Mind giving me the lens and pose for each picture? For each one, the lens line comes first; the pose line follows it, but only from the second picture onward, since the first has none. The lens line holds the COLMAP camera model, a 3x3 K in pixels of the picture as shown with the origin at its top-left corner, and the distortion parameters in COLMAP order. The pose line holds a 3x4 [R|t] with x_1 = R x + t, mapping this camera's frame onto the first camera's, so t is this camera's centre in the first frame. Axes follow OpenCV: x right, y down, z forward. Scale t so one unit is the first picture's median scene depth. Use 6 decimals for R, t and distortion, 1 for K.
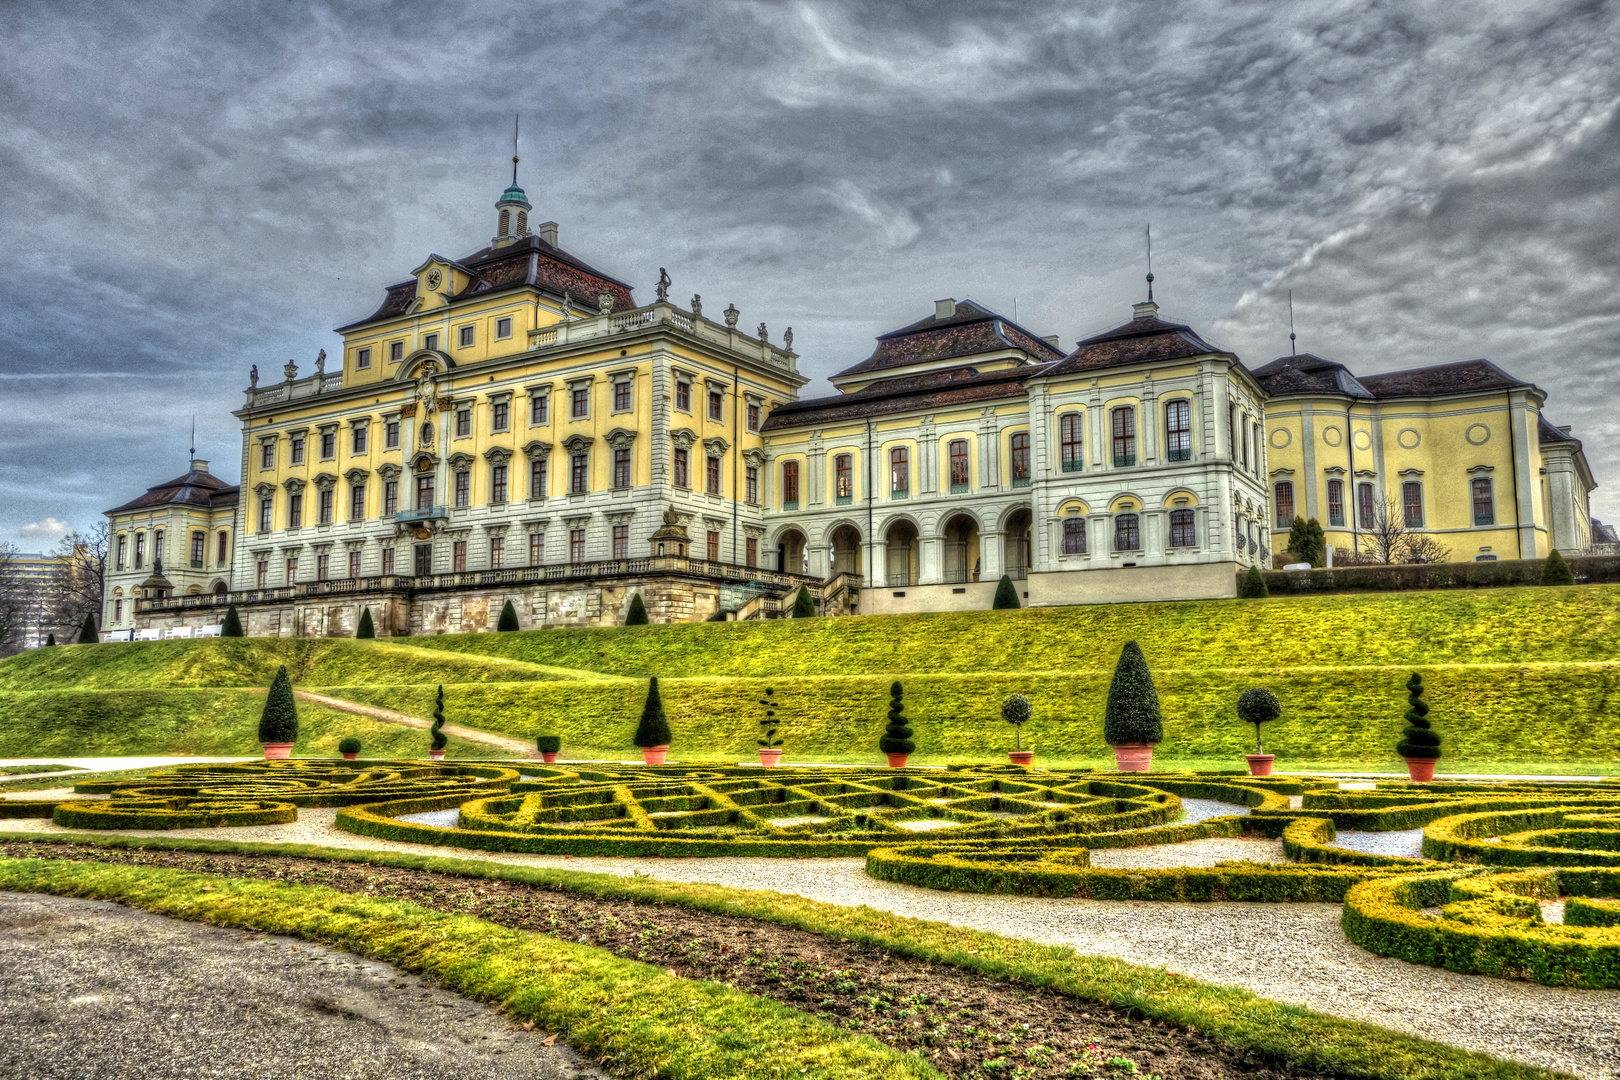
lens RADIAL K [[1423.5, 0, 810.0], [0, 1423.5, 540.0], [0, 0, 1]] dist [0.000594, 0.009945]
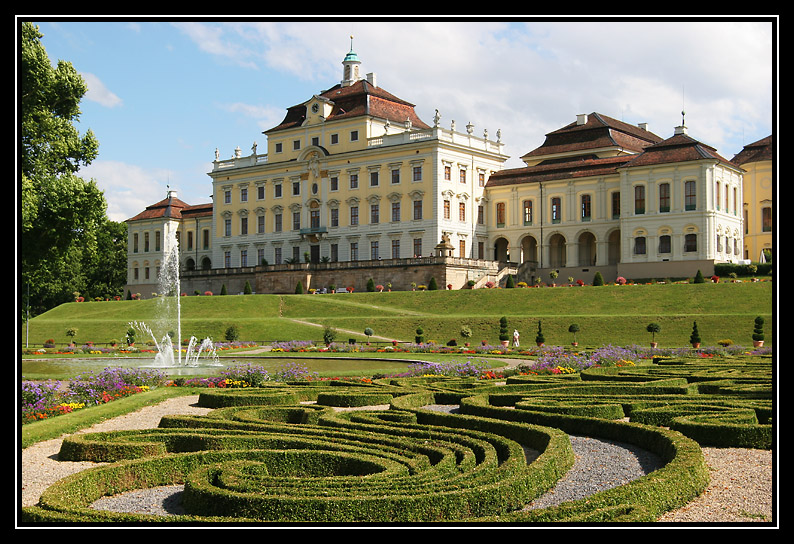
lens RADIAL K [[1082.2, 0, 397.0], [0, 1082.2, 272.0], [0, 0, 1]] dist [-0.001110, -0.022241]
pose [[0.995262, -0.001819, -0.097212, -0.011218], [0.008476, 0.997642, 0.068104, -0.063603], [0.096859, -0.068606, 0.992931, -0.507583]]
